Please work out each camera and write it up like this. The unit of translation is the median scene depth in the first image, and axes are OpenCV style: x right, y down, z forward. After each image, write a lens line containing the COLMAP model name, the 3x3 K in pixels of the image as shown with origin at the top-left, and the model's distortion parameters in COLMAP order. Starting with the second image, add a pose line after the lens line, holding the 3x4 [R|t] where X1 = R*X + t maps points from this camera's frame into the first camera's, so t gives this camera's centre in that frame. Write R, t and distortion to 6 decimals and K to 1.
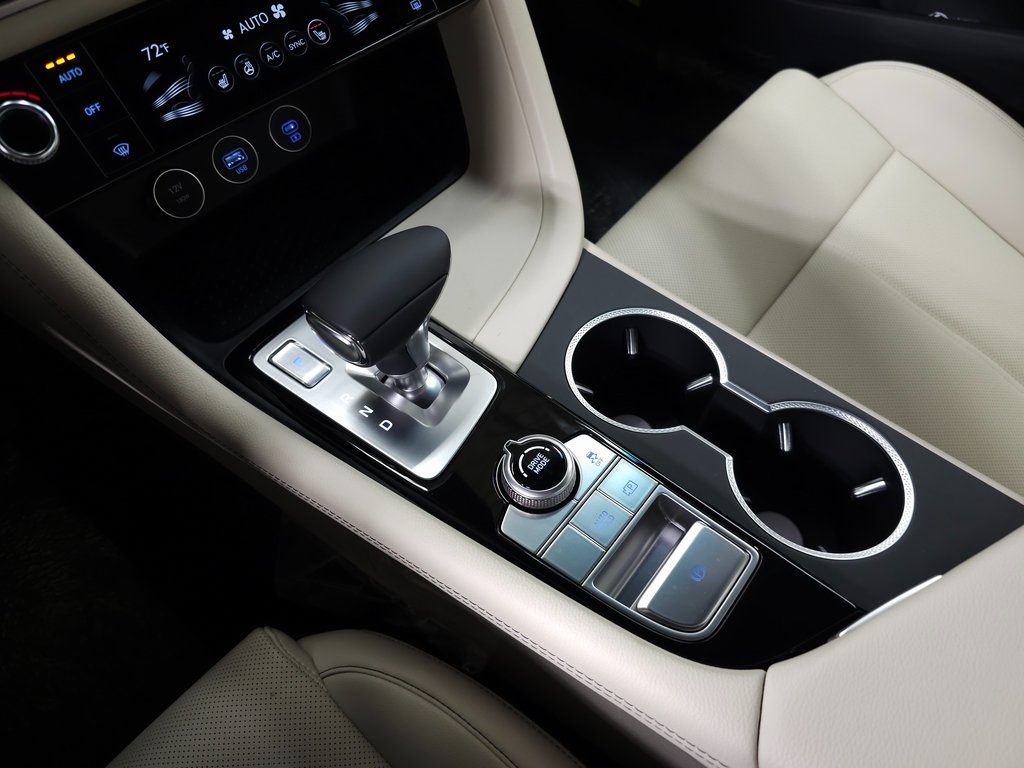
lens RADIAL K [[691.4, 0, 506.2], [0, 691.4, 382.9], [0, 0, 1]] dist [0.063244, -0.066701]
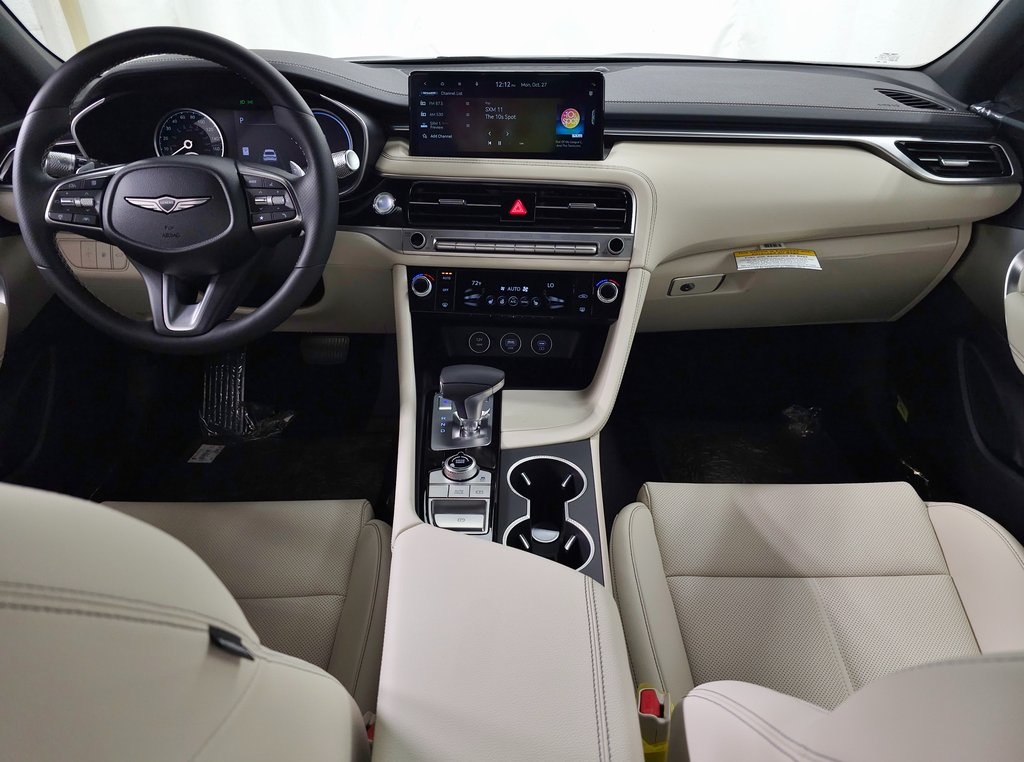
lens RADIAL K [[693.7, 0, 501.8], [0, 693.7, 387.1], [0, 0, 1]] dist [0.068124, -0.071219]
pose [[0.636436, 0.404614, -0.656686, 1.425896], [-0.640359, 0.751772, -0.157413, 0.187723], [0.429987, 0.520698, 0.737553, -0.710660]]
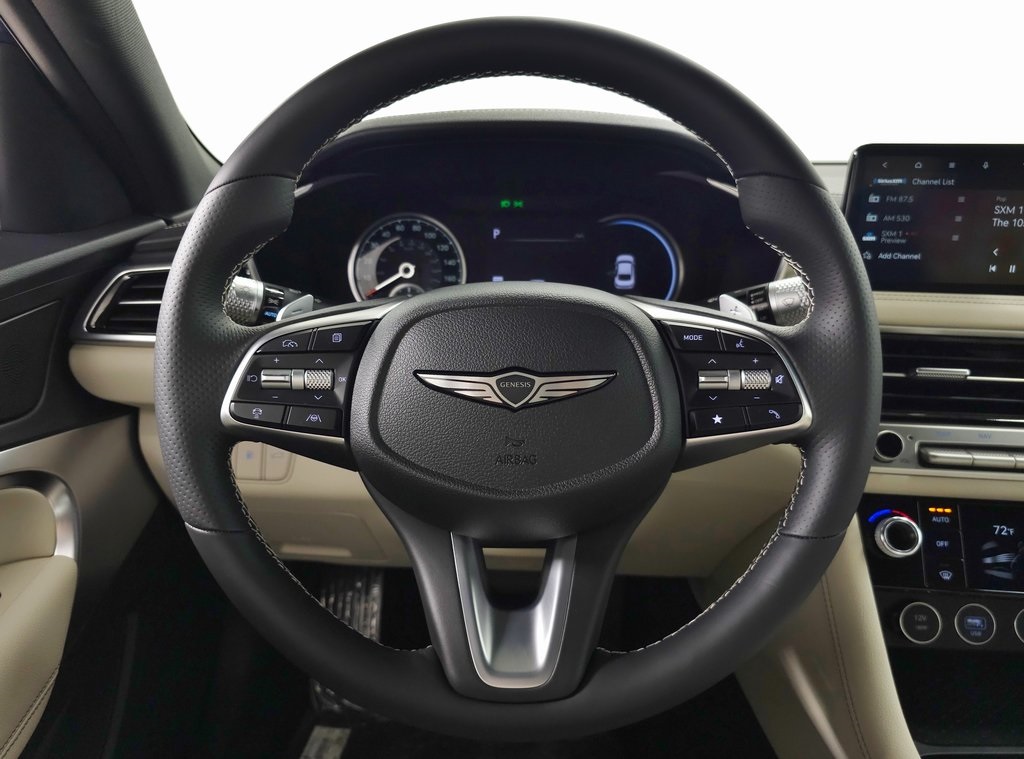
lens RADIAL K [[716.7, 0, 507.3], [0, 716.7, 382.7], [0, 0, 1]] dist [0.024495, -0.035306]
pose [[0.624583, 0.270834, -0.732493, -0.142290], [-0.653303, 0.695101, -0.300050, 0.360291], [0.427893, 0.665946, 0.611085, -0.443213]]
